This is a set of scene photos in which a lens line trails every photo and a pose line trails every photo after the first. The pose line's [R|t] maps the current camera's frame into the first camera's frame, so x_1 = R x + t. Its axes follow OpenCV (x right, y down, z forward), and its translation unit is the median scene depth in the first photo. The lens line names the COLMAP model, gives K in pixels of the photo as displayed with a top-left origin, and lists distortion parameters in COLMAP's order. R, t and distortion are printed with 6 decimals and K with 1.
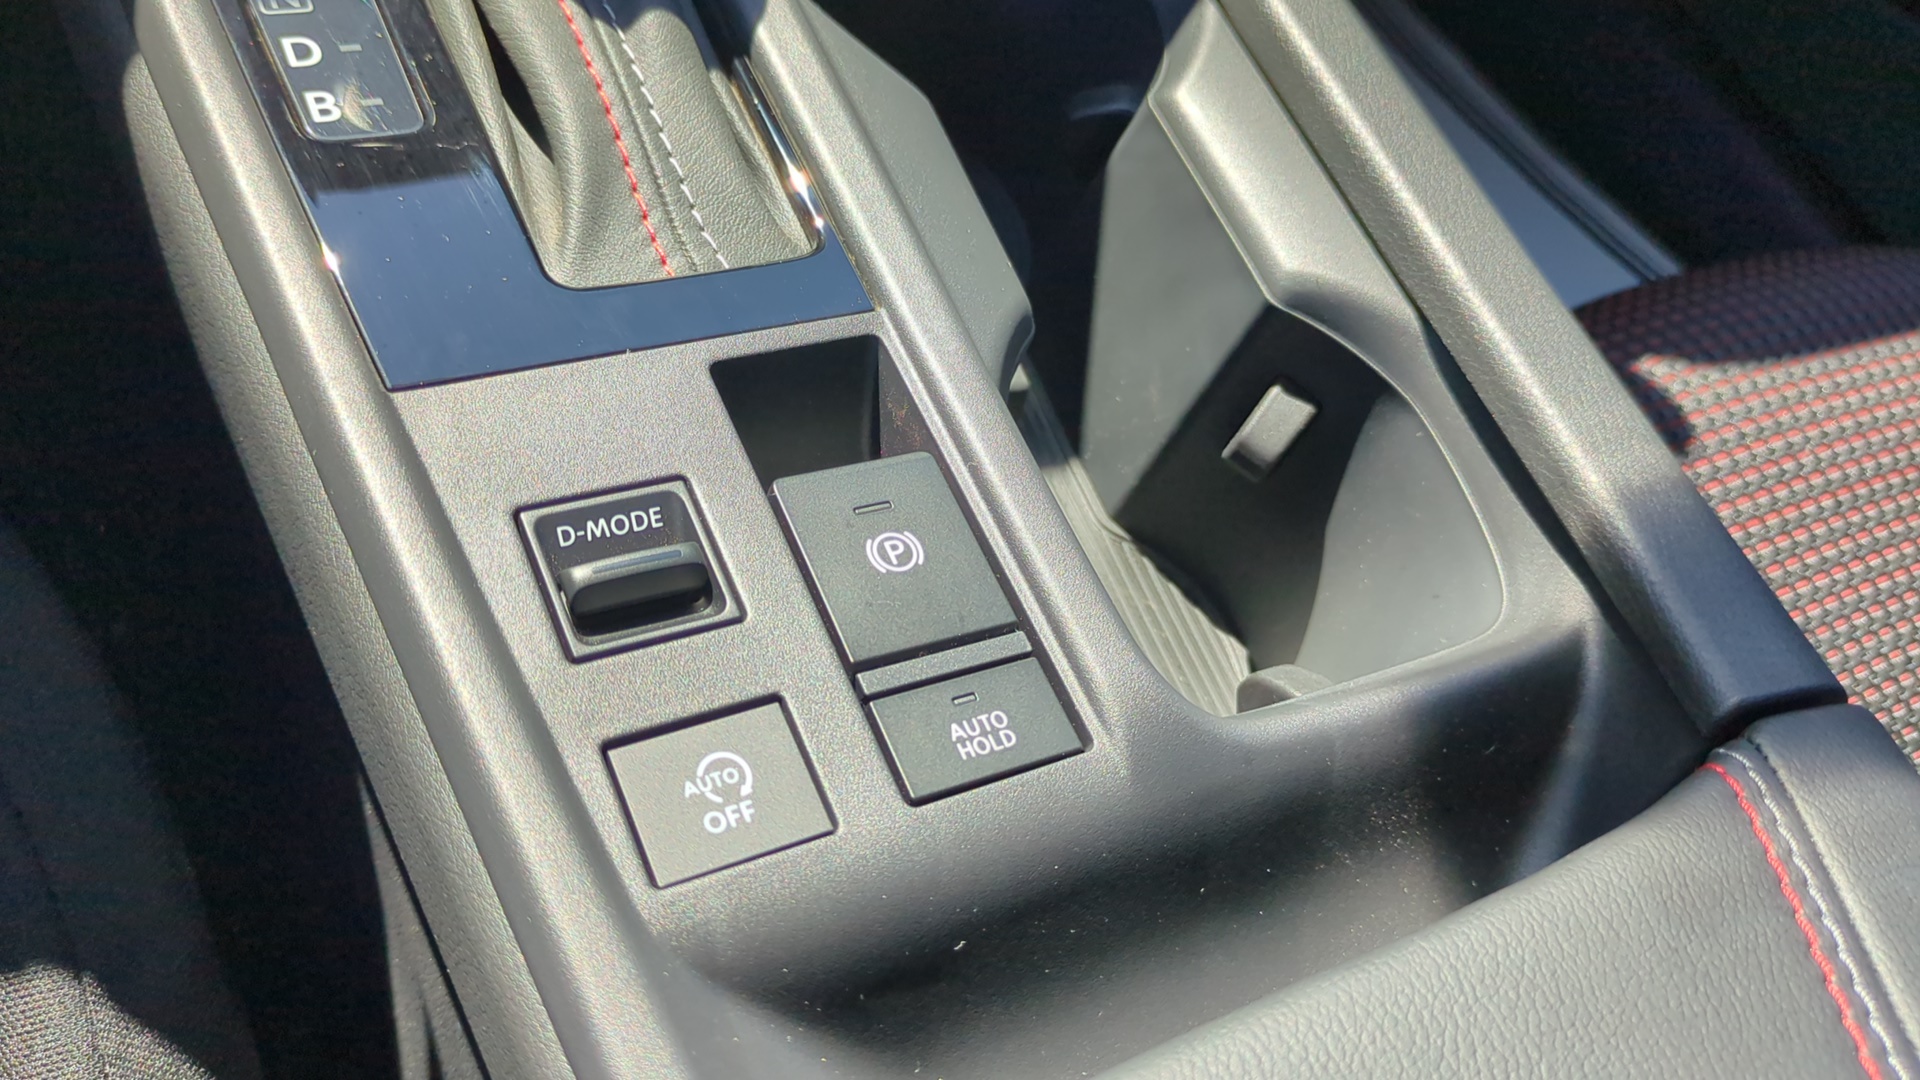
lens RADIAL K [[1648.4, 0, 956.5], [0, 1648.4, 517.2], [0, 0, 1]] dist [0.045733, -0.074146]
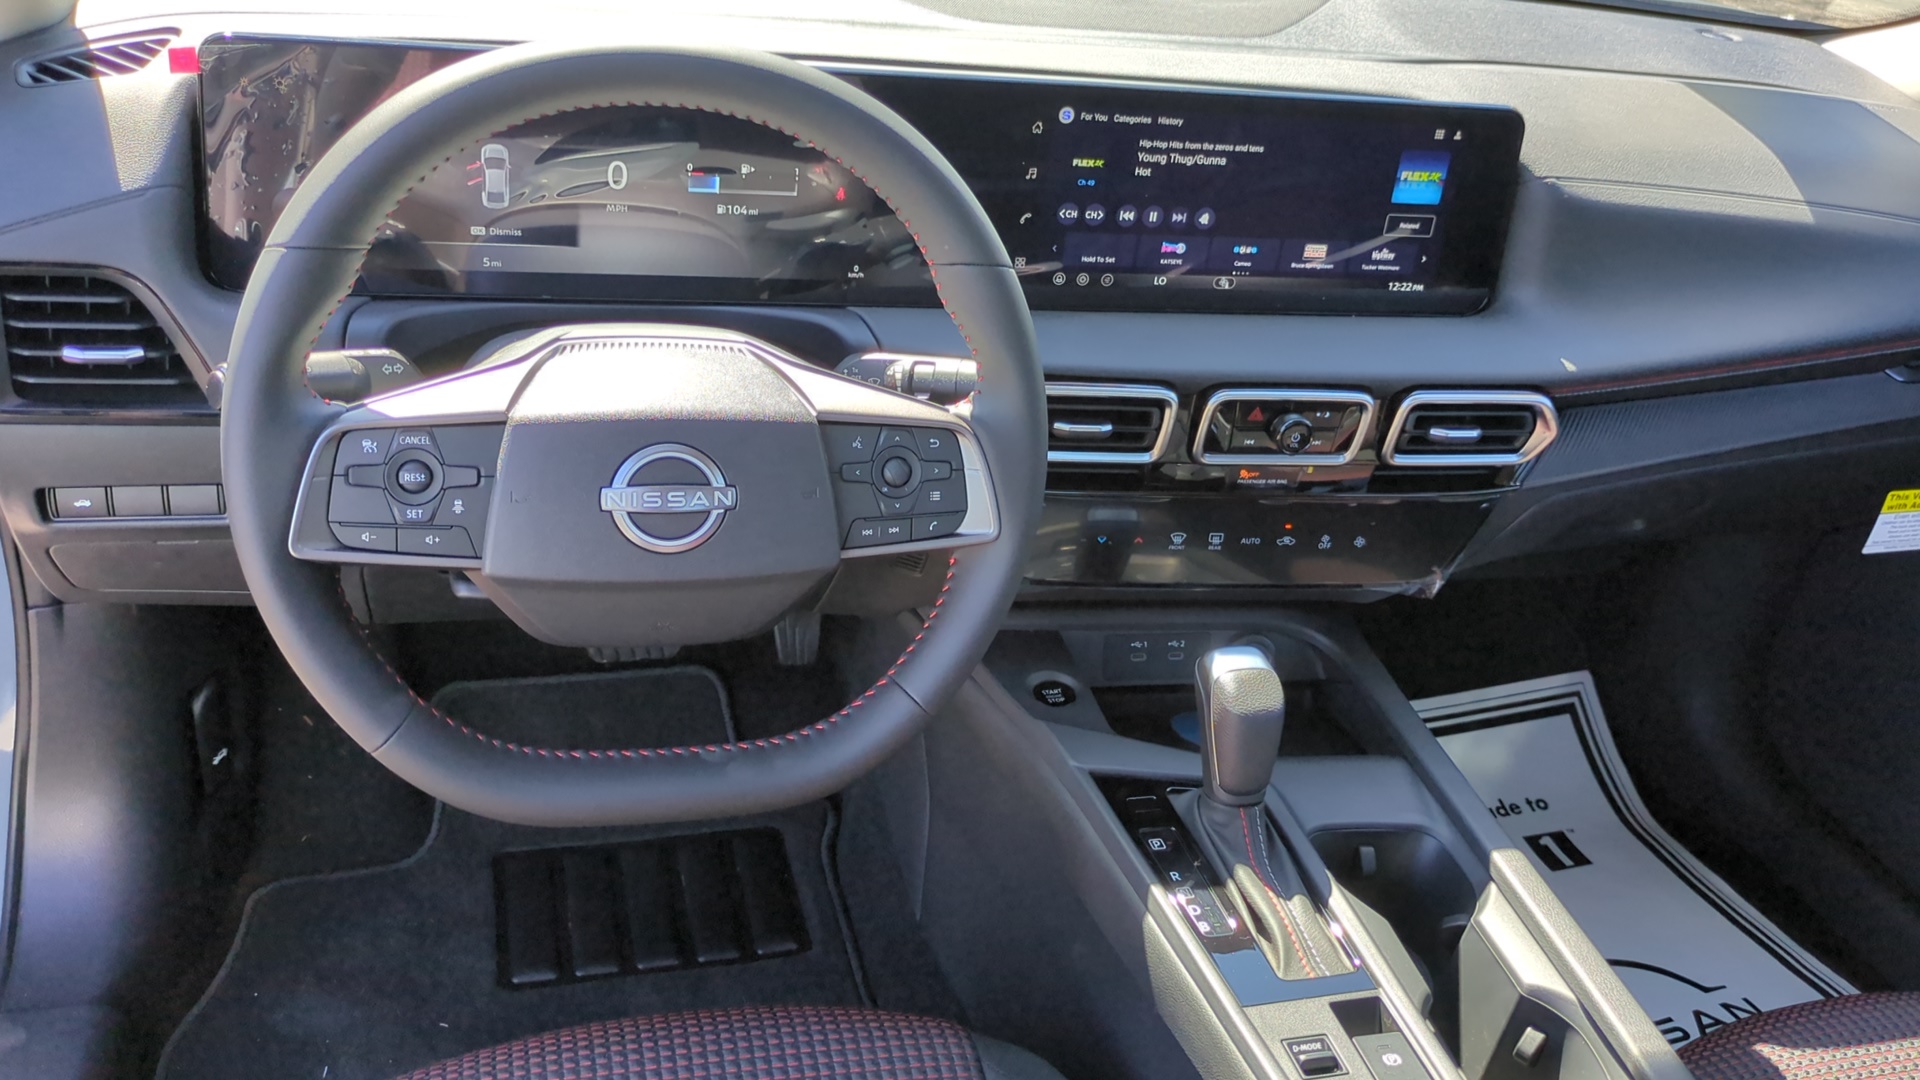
lens RADIAL K [[1648.4, 0, 956.5], [0, 1648.4, 517.2], [0, 0, 1]] dist [0.045733, -0.074146]
pose [[0.970145, -0.068601, -0.232621, -0.031615], [-0.046072, 0.889565, -0.454479, 0.531924], [0.238110, 0.451628, 0.859847, -2.255138]]
